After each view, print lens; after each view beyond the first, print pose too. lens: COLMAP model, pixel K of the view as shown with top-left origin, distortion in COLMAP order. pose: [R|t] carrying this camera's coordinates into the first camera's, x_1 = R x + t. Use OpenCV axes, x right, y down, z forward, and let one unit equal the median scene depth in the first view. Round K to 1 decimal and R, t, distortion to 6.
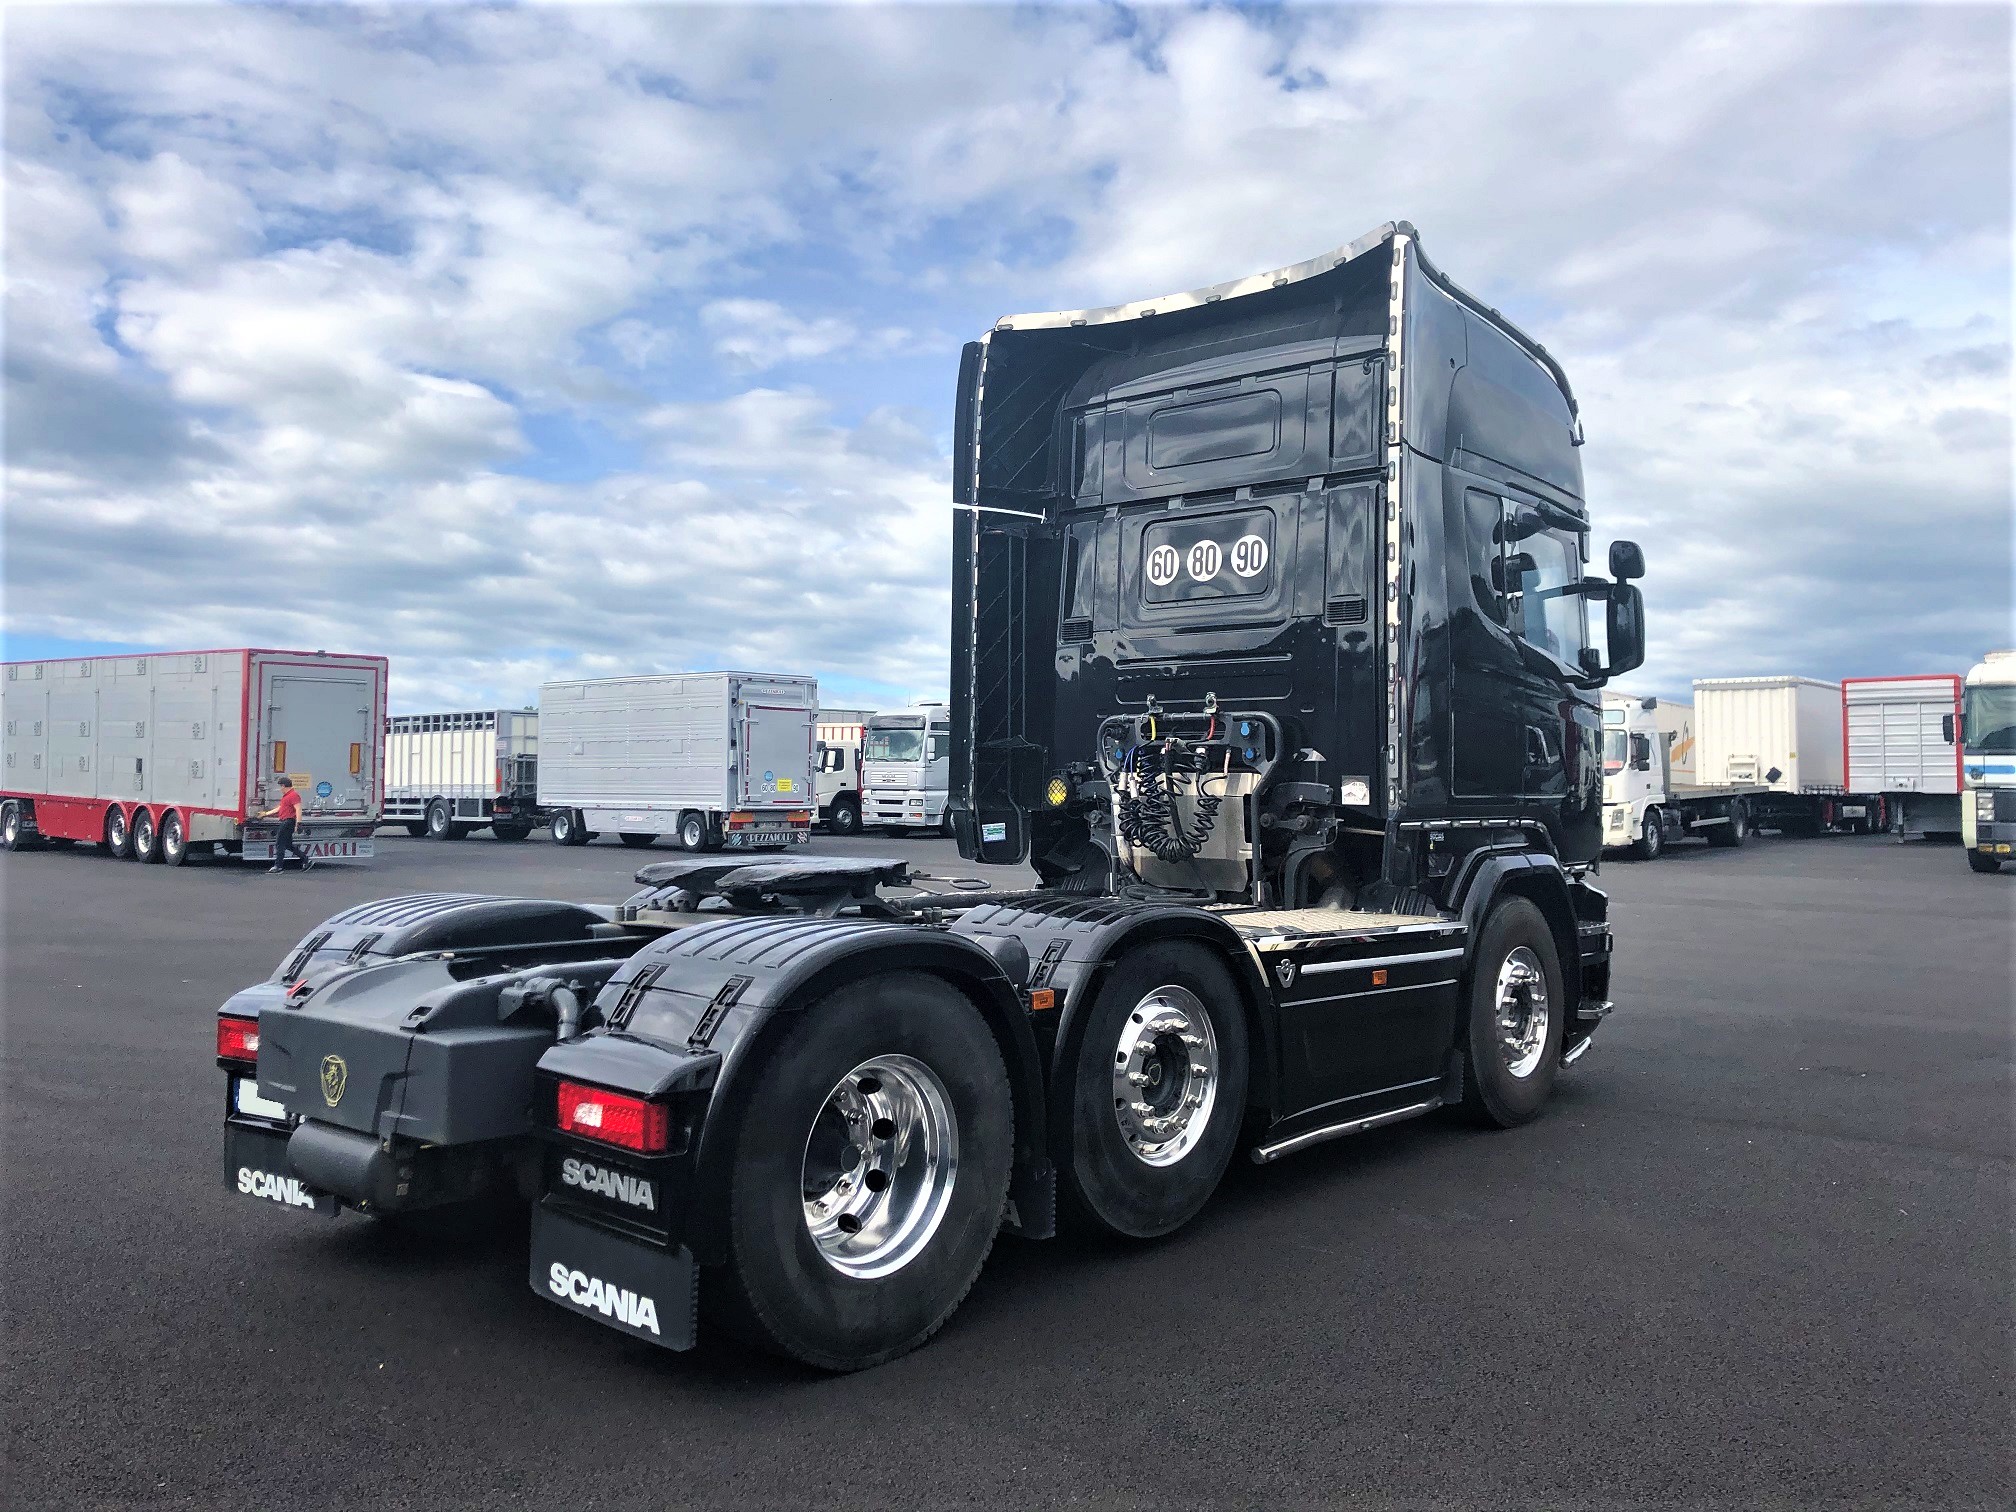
lens RADIAL K [[1675.5, 0, 1008.0], [0, 1675.5, 756.0], [0, 0, 1]] dist [0.029669, 0.002519]
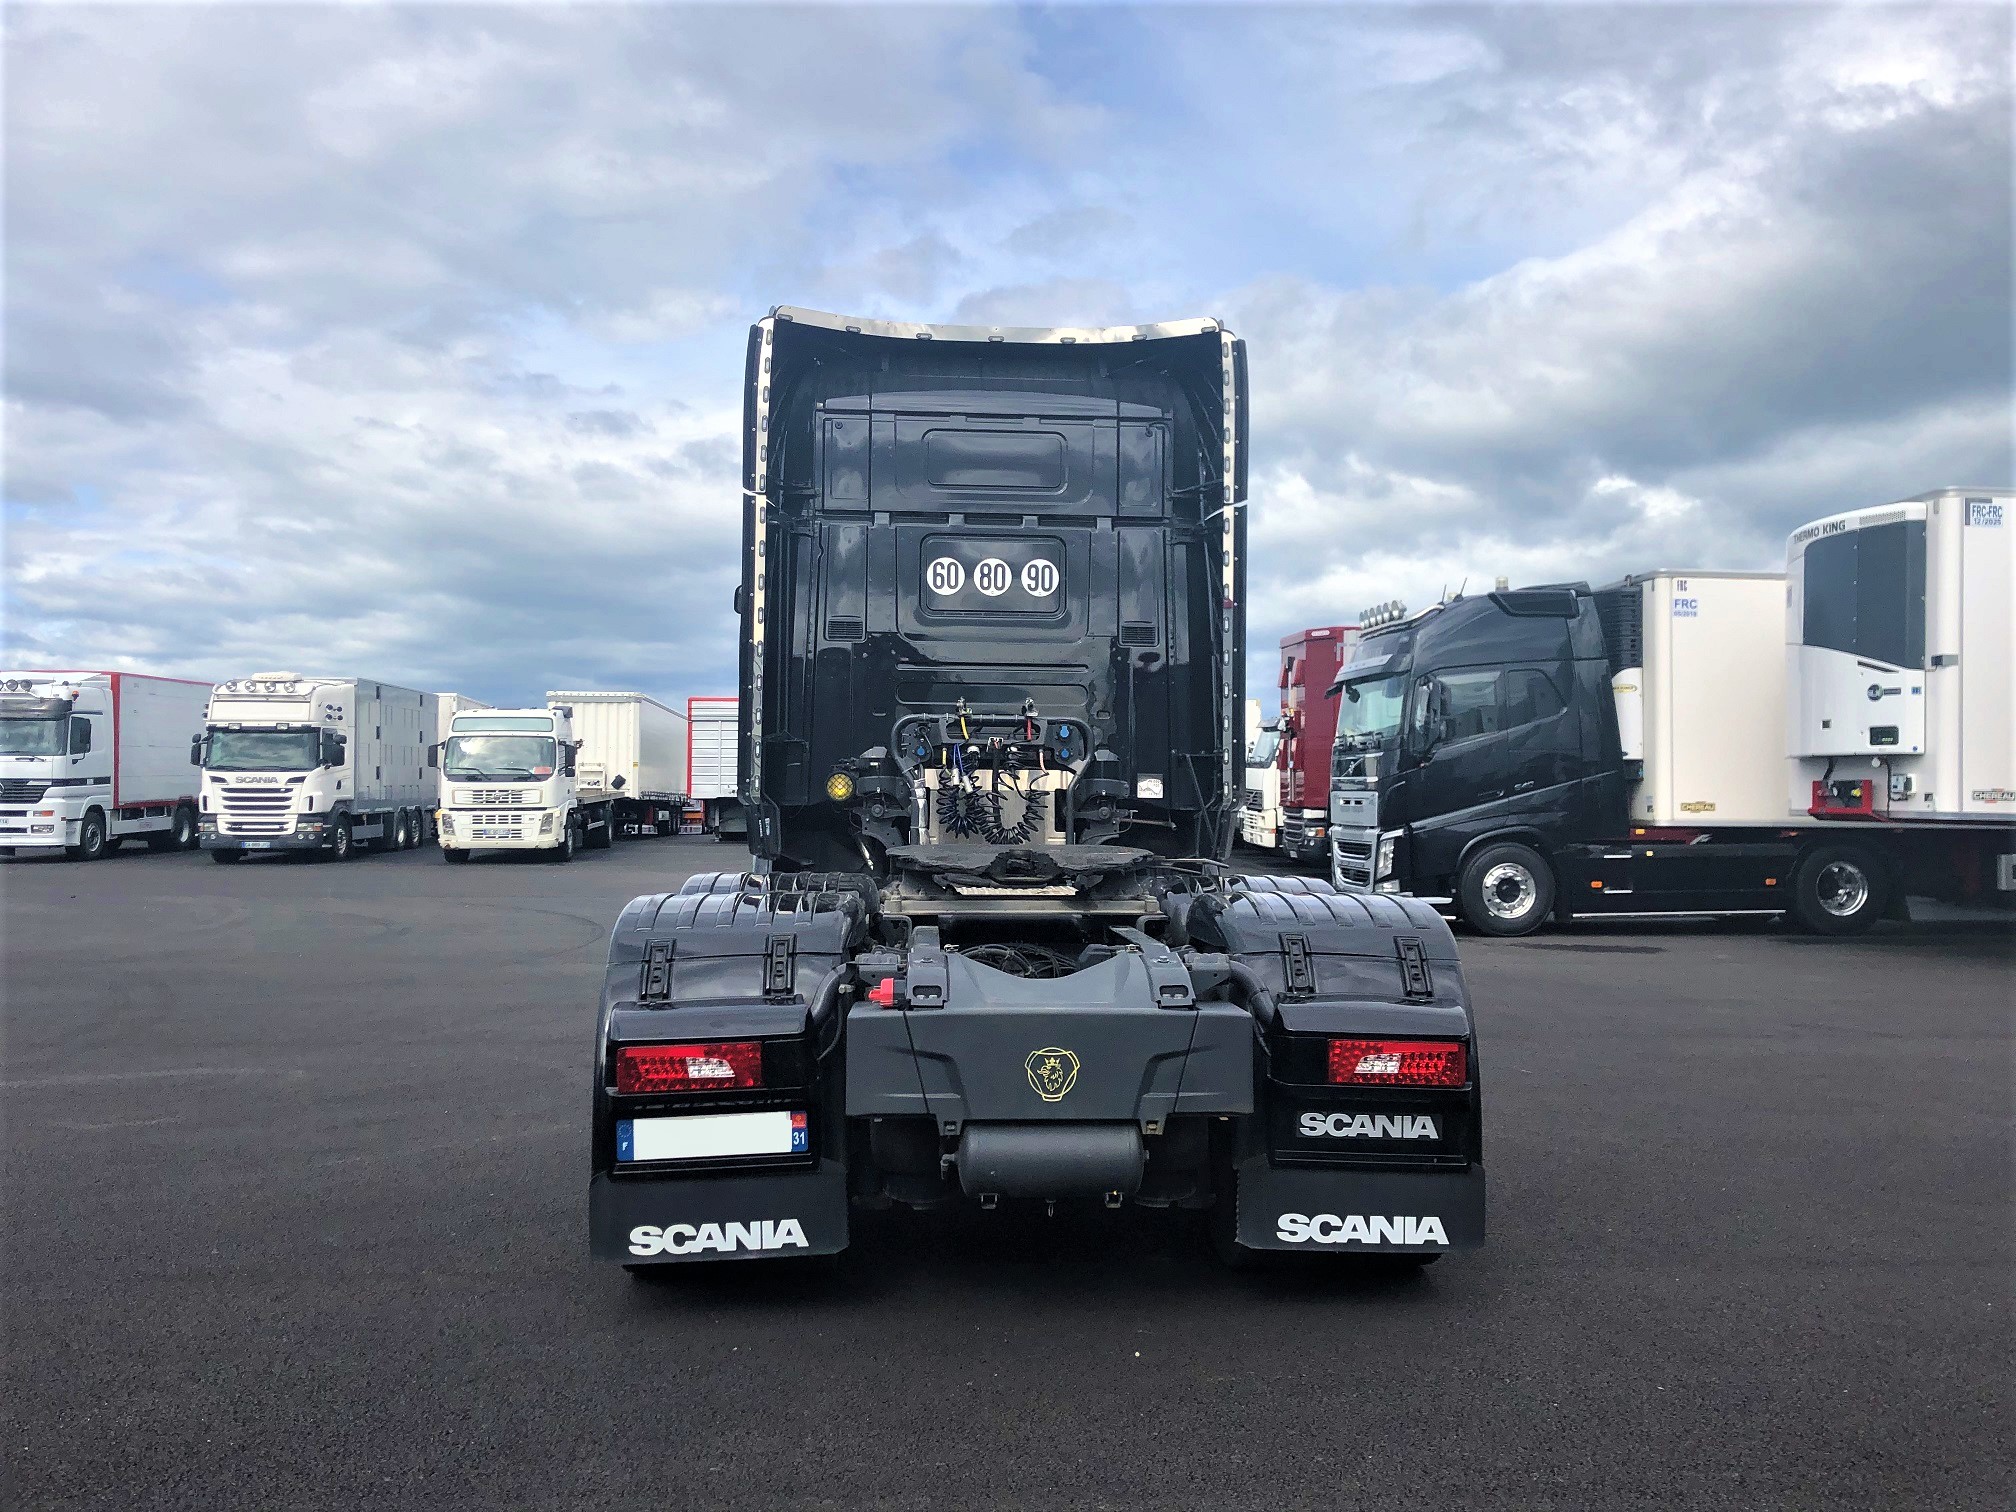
lens RADIAL K [[1684.8, 0, 1008.0], [0, 1684.8, 756.0], [0, 0, 1]] dist [-0.062900, 0.157370]
pose [[0.705940, 0.022012, 0.707929, -0.142471], [-0.018630, 0.999748, -0.012508, 0.003185], [-0.708026, -0.004359, 0.706173, 0.045888]]
